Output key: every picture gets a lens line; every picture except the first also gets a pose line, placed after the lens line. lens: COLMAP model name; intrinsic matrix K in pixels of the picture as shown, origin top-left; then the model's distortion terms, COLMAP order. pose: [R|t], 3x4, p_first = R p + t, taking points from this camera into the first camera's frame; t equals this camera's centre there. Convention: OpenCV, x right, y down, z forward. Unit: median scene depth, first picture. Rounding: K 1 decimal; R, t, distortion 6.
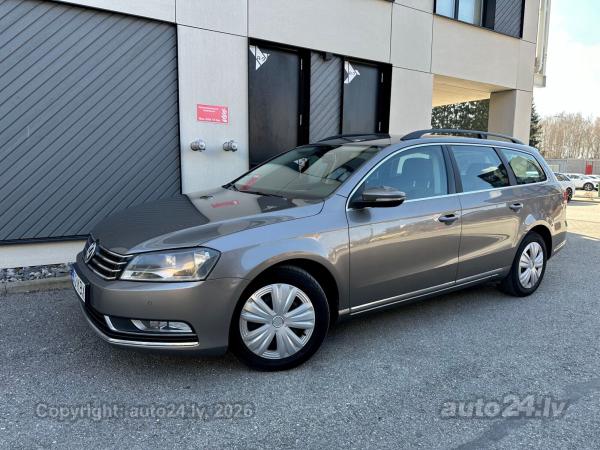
lens RADIAL K [[430.5, 0, 300.0], [0, 430.5, 225.0], [0, 0, 1]] dist [-0.000448, -0.007659]
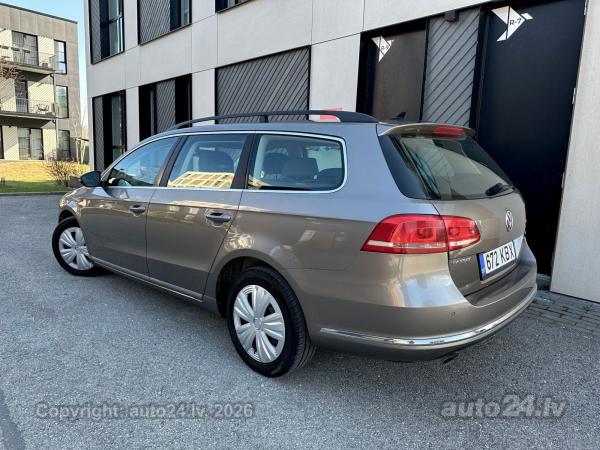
lens RADIAL K [[425.5, 0, 300.0], [0, 425.5, 225.0], [0, 0, 1]] dist [0.059433, -0.092732]
pose [[0.214073, 0.140314, -0.966687, 0.823105], [-0.141989, 0.983588, 0.111324, -0.088796], [0.966443, 0.113428, 0.230483, 0.659196]]
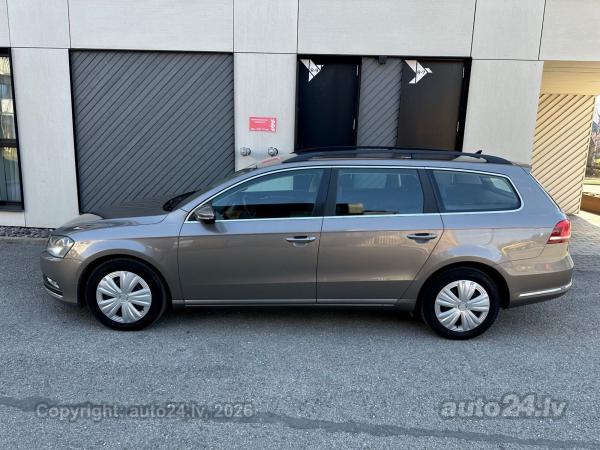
lens RADIAL K [[425.5, 0, 300.0], [0, 425.5, 225.0], [0, 0, 1]] dist [0.059433, -0.092732]
pose [[0.822930, 0.119216, -0.555495, 0.536915], [-0.088196, 0.992690, 0.082386, -0.082517], [0.561256, -0.018806, 0.827429, 0.069070]]
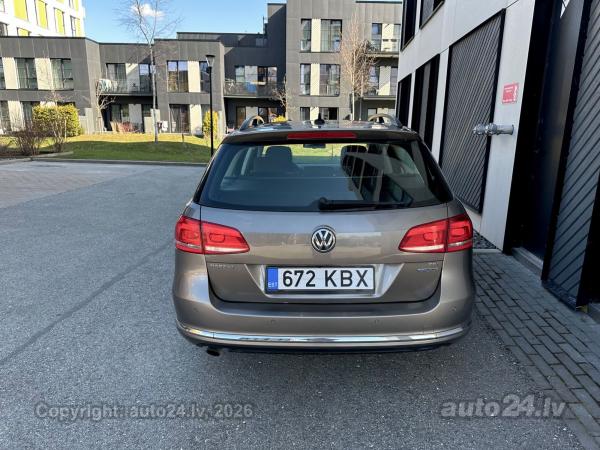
lens RADIAL K [[430.4, 0, 307.1], [0, 430.4, 225.5], [0, 0, 1]] dist [-0.003655, -0.006785]
pose [[-0.587873, 0.164500, -0.792051, 0.754826], [-0.115583, 0.951980, 0.283504, -0.188380], [0.800653, 0.258212, -0.540630, 1.136870]]
